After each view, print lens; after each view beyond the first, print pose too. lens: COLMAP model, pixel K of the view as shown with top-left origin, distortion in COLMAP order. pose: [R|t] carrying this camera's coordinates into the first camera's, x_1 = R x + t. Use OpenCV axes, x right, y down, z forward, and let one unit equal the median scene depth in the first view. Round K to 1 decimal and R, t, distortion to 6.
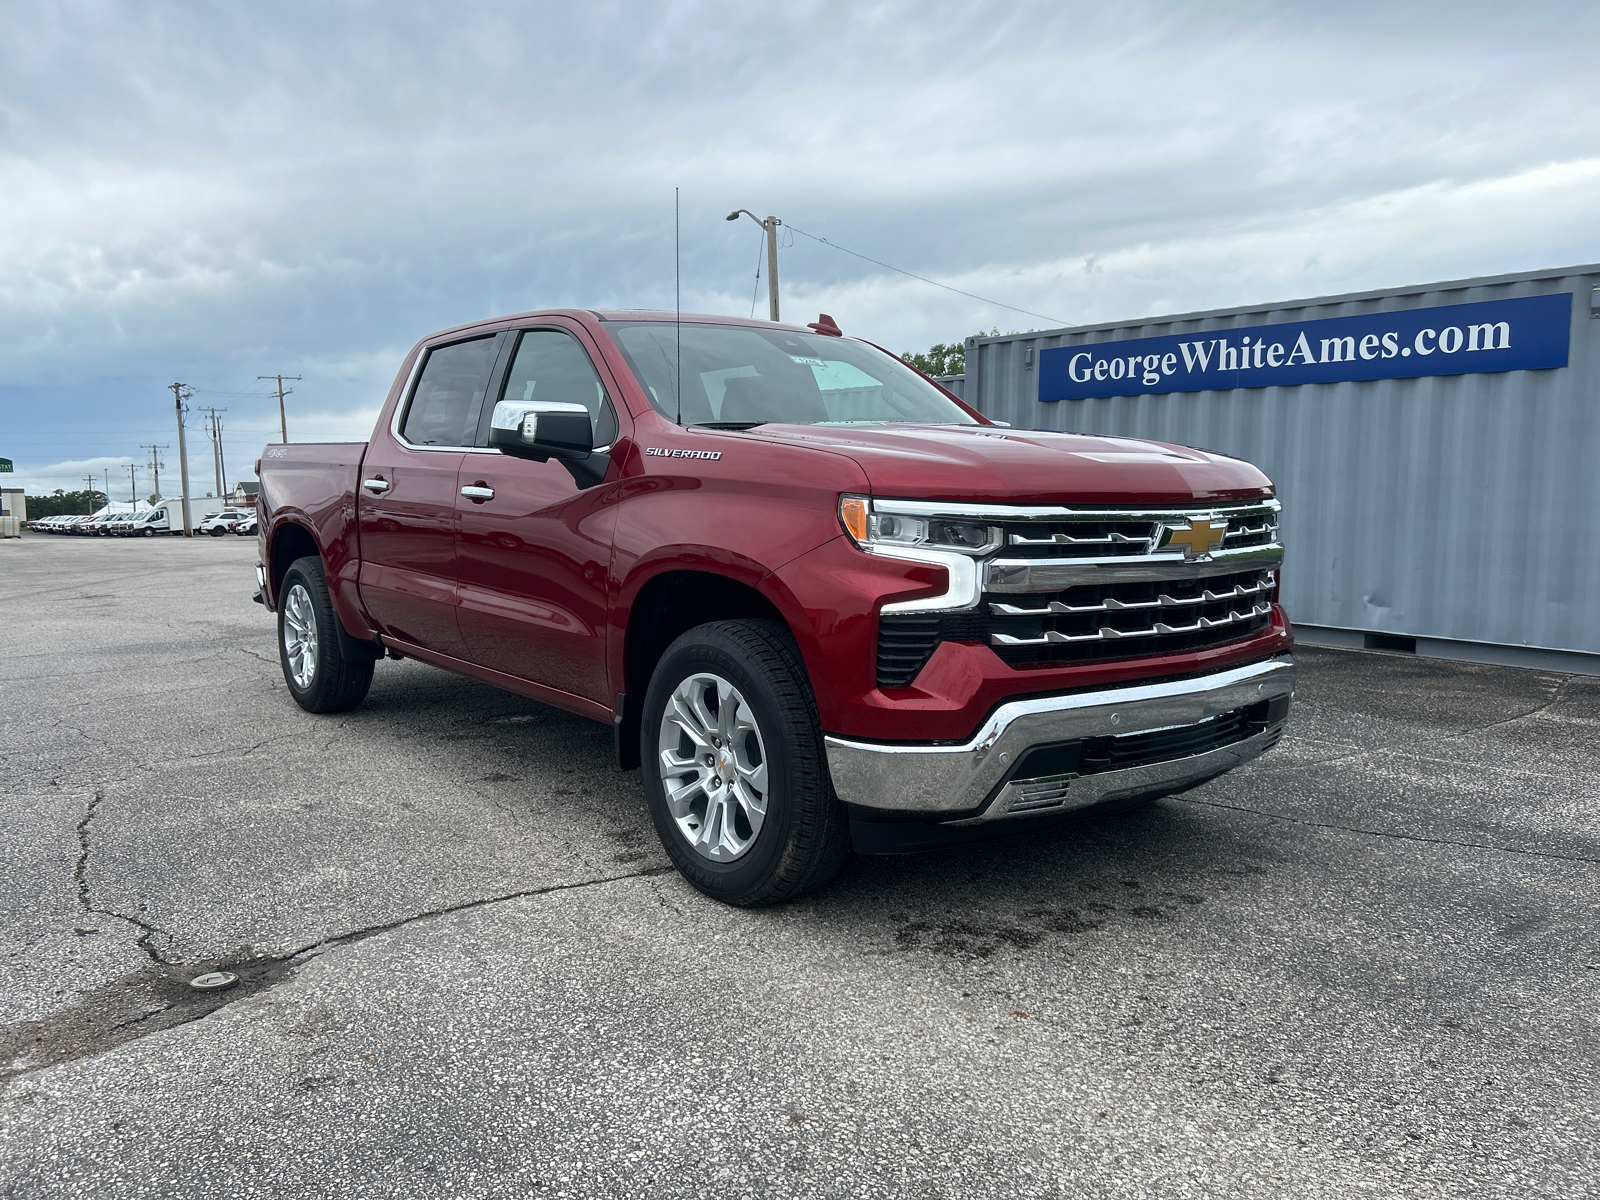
lens RADIAL K [[1205.5, 0, 794.2], [0, 1205.5, 604.8], [0, 0, 1]] dist [0.054695, -0.062216]
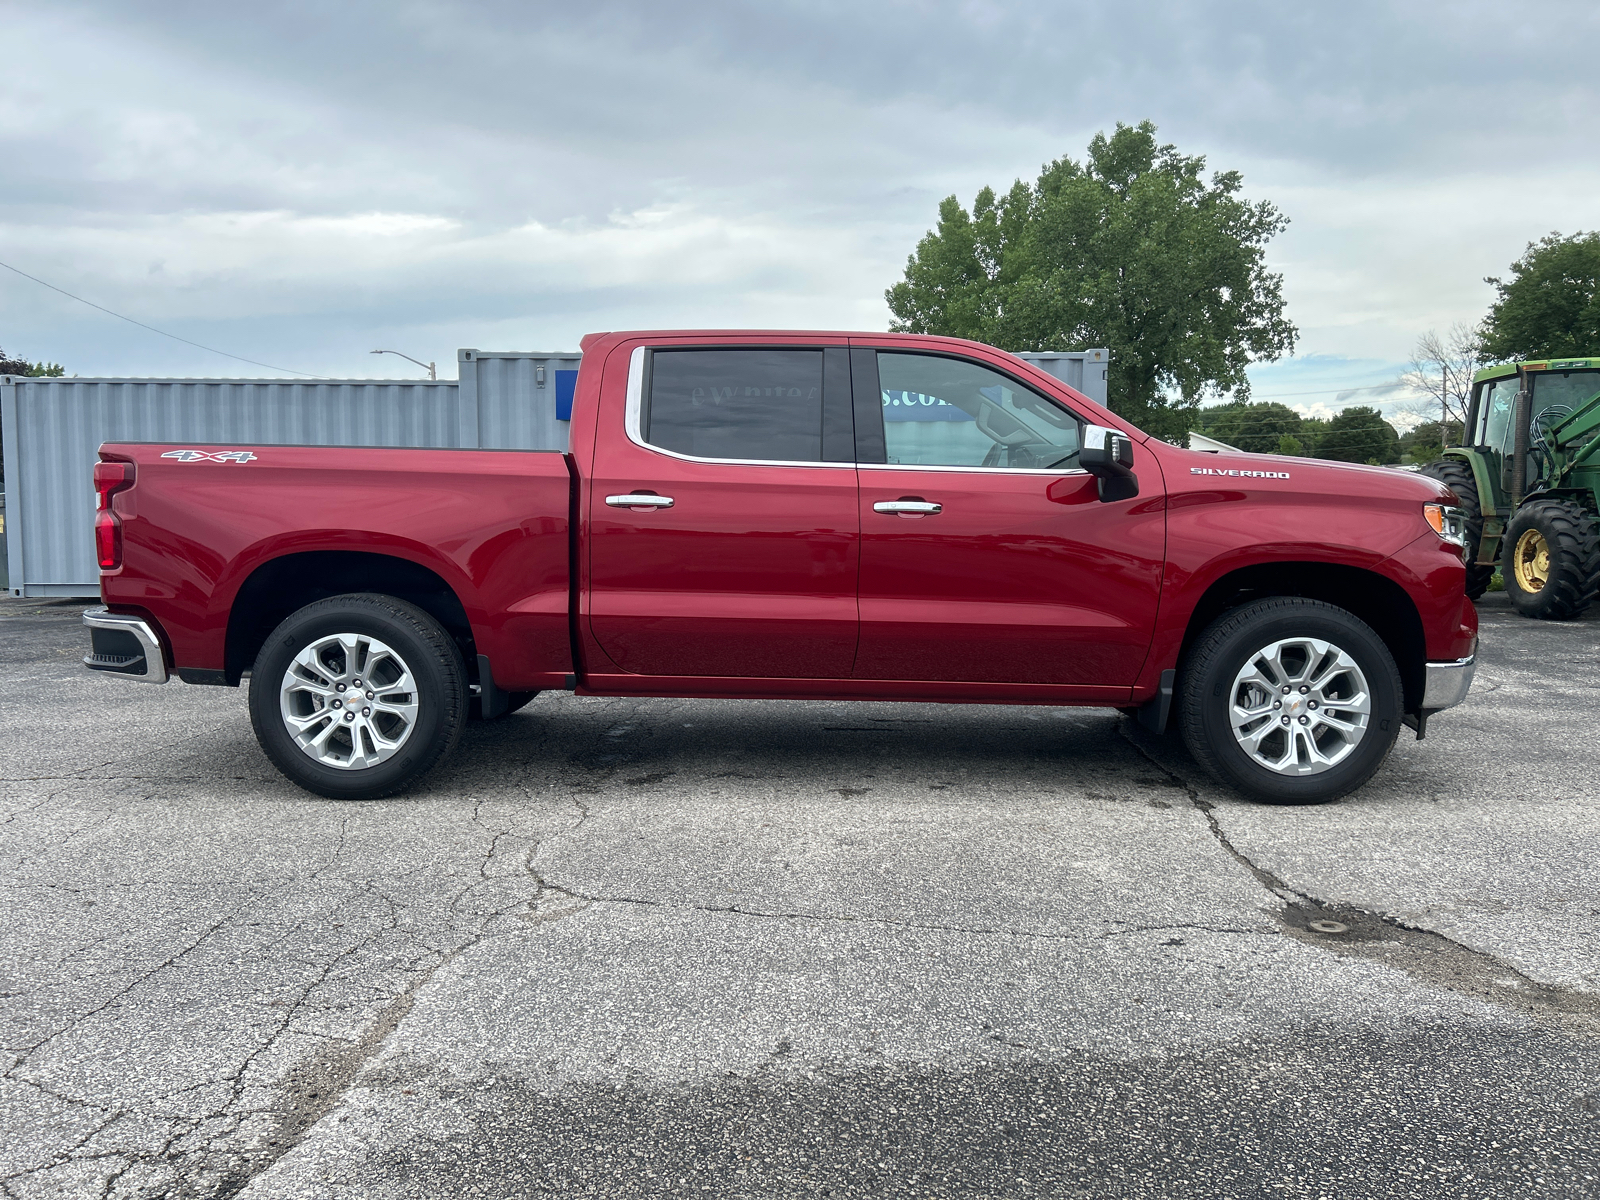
lens RADIAL K [[1205.5, 0, 789.2], [0, 1205.5, 594.7], [0, 0, 1]] dist [0.054695, -0.062216]
pose [[0.638169, -0.063134, 0.767303, -1.467659], [0.077832, 0.996817, 0.017286, -0.058164], [-0.765952, 0.048689, 0.641051, 0.559003]]
